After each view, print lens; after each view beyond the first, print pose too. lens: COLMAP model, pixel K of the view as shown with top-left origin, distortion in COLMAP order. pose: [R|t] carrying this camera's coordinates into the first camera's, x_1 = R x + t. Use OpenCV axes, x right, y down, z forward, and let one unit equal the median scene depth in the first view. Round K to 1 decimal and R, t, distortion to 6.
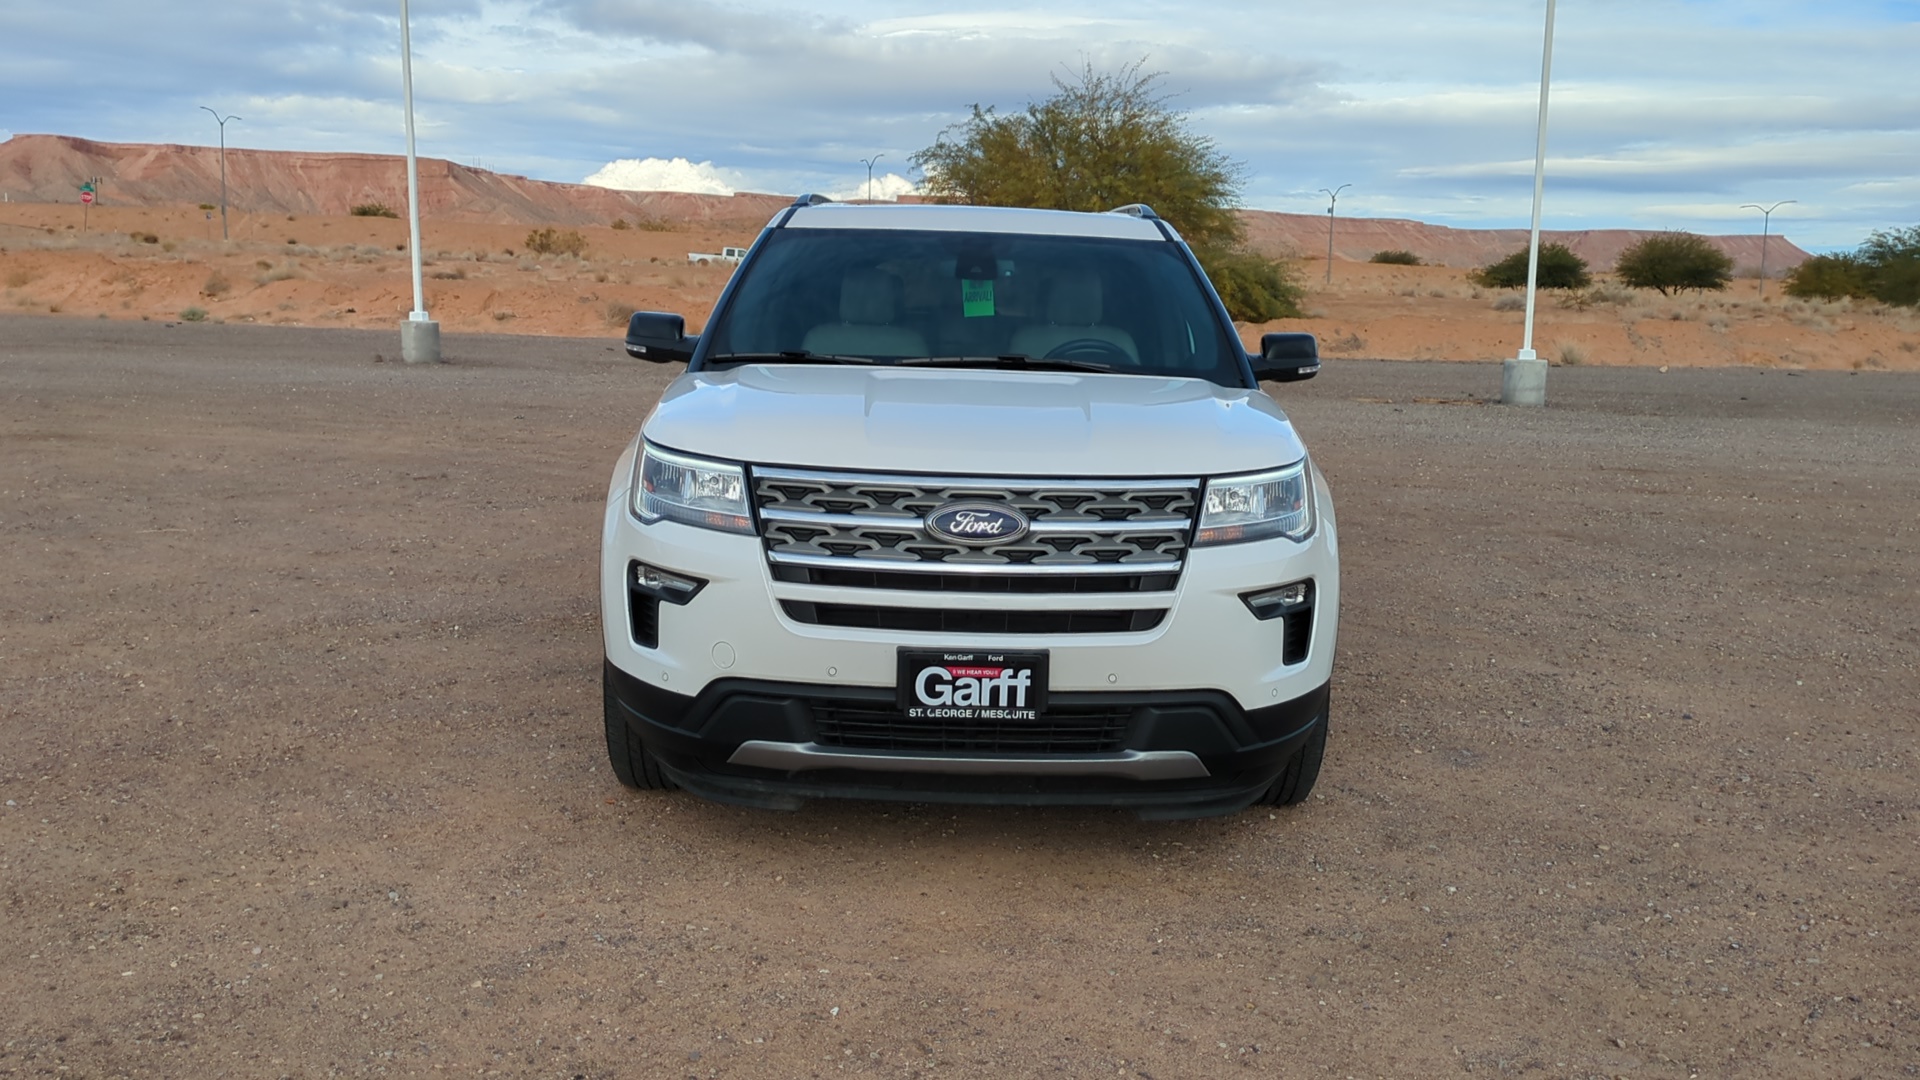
lens RADIAL K [[1639.6, 0, 974.5], [0, 1639.6, 543.3], [0, 0, 1]] dist [0.066623, -0.085625]
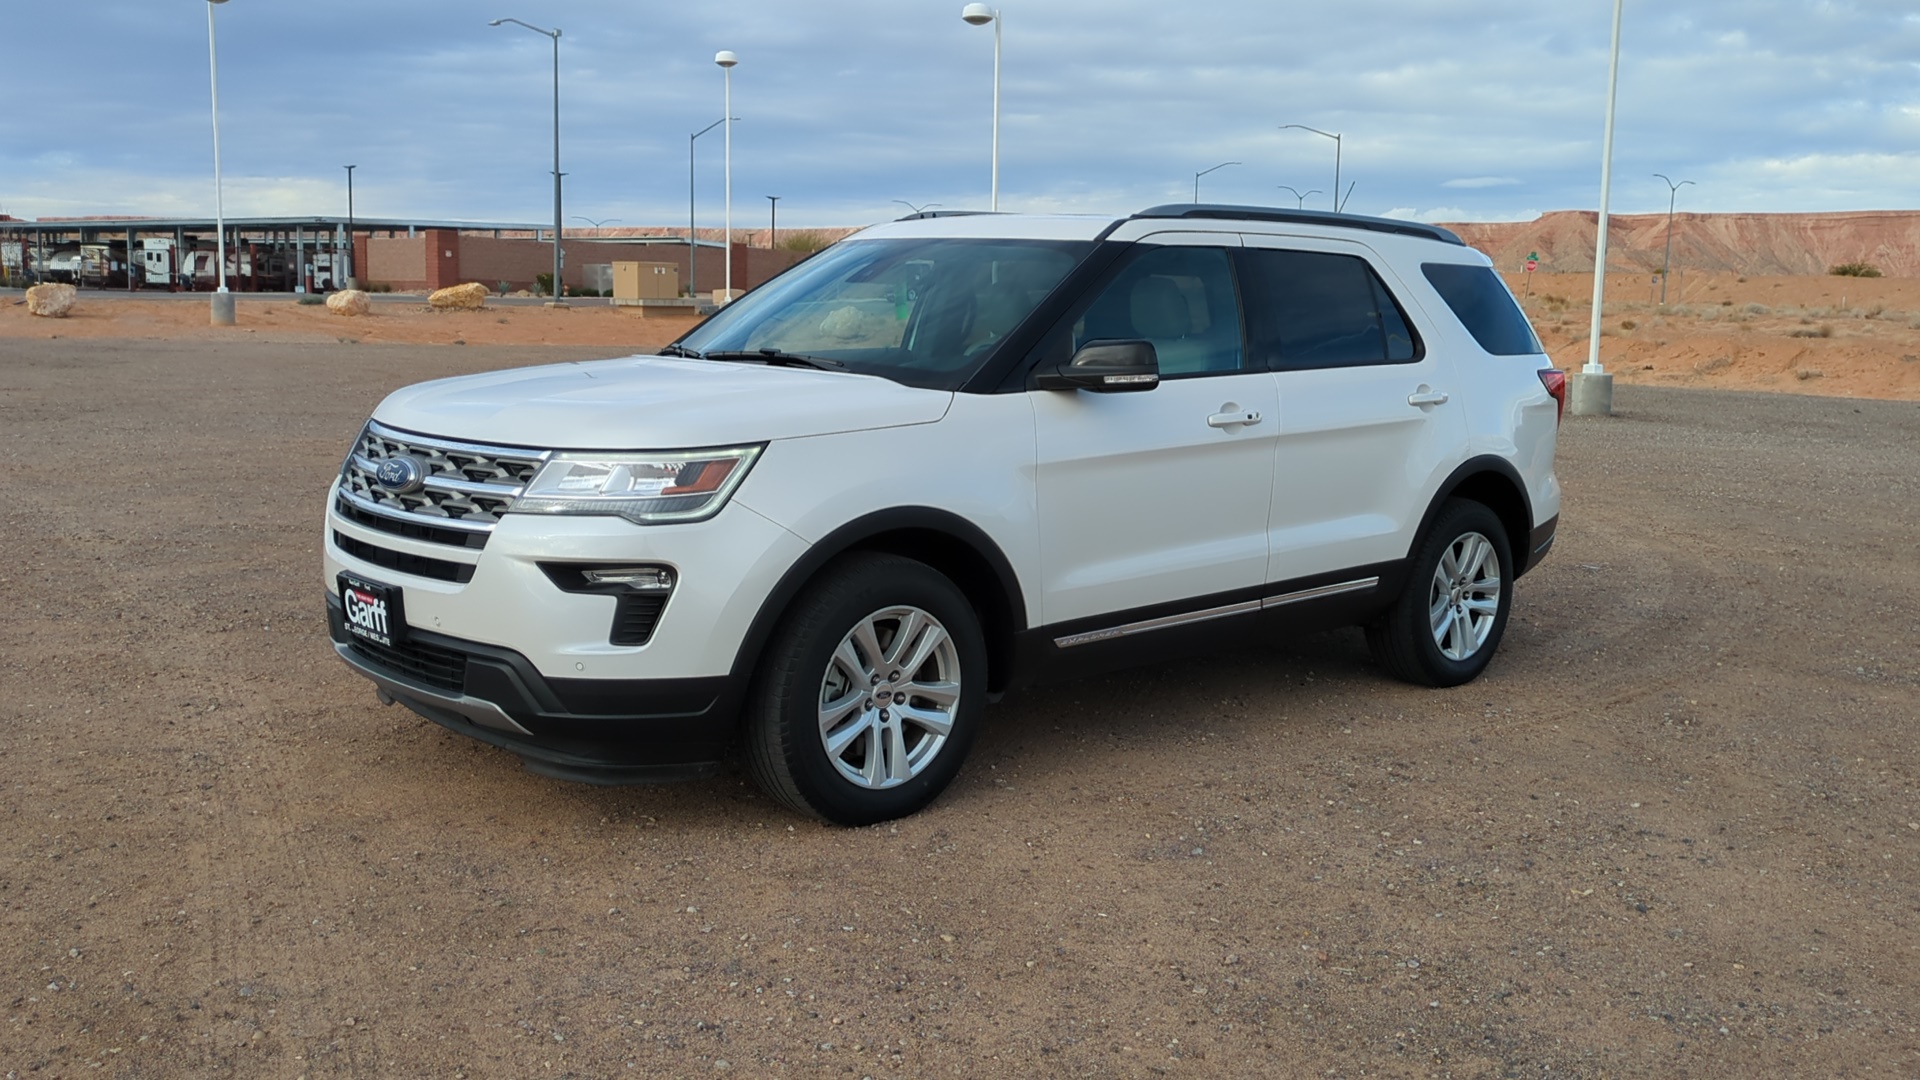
lens RADIAL K [[1639.6, 0, 974.5], [0, 1639.6, 543.3], [0, 0, 1]] dist [0.066623, -0.085625]
pose [[0.670840, 0.095540, -0.735422, 1.131509], [-0.123256, 0.992238, 0.016471, -0.032745], [0.731288, 0.079596, 0.677409, 0.502921]]
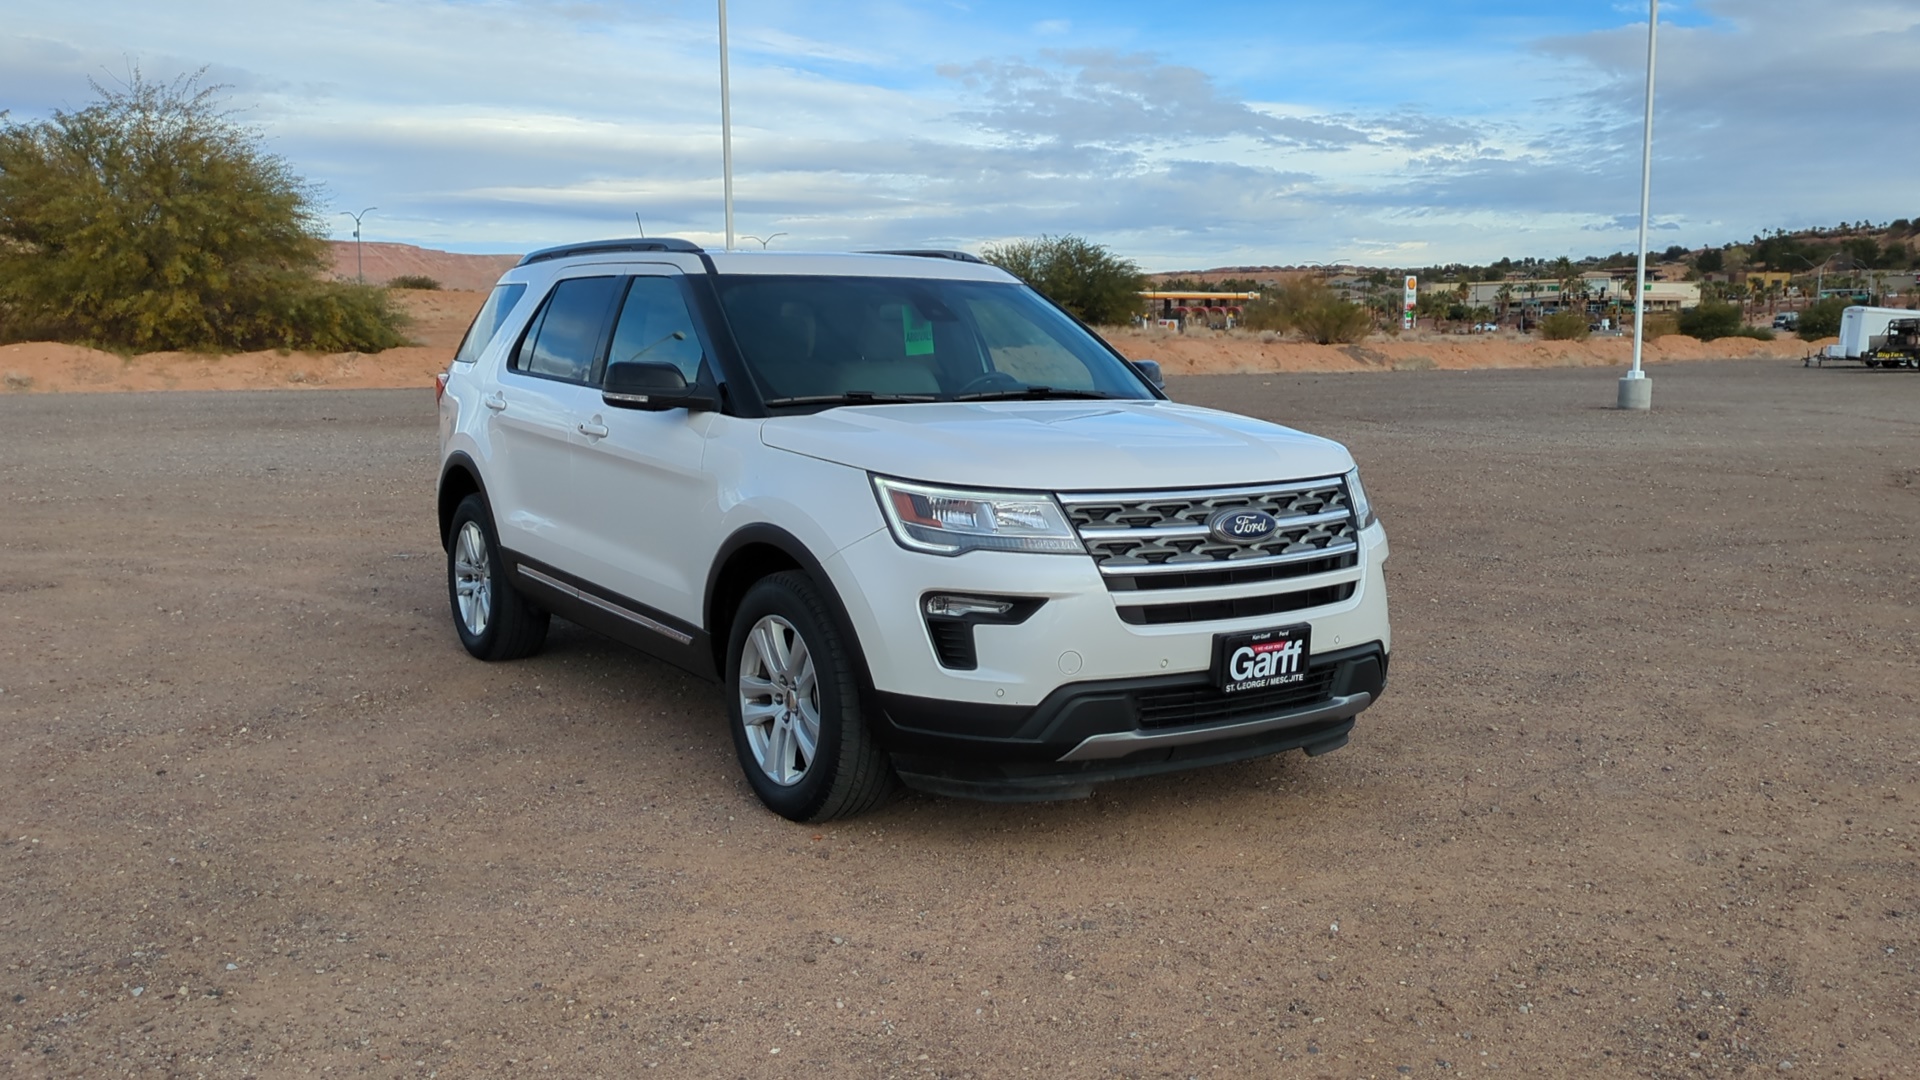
lens RADIAL K [[1650.4, 0, 976.5], [0, 1650.4, 540.1], [0, 0, 1]] dist [0.061389, -0.117560]
pose [[0.835275, -0.091407, 0.542181, -0.810204], [0.100751, 0.994833, 0.012505, -0.035807], [-0.540523, 0.044180, 0.840168, 0.090154]]
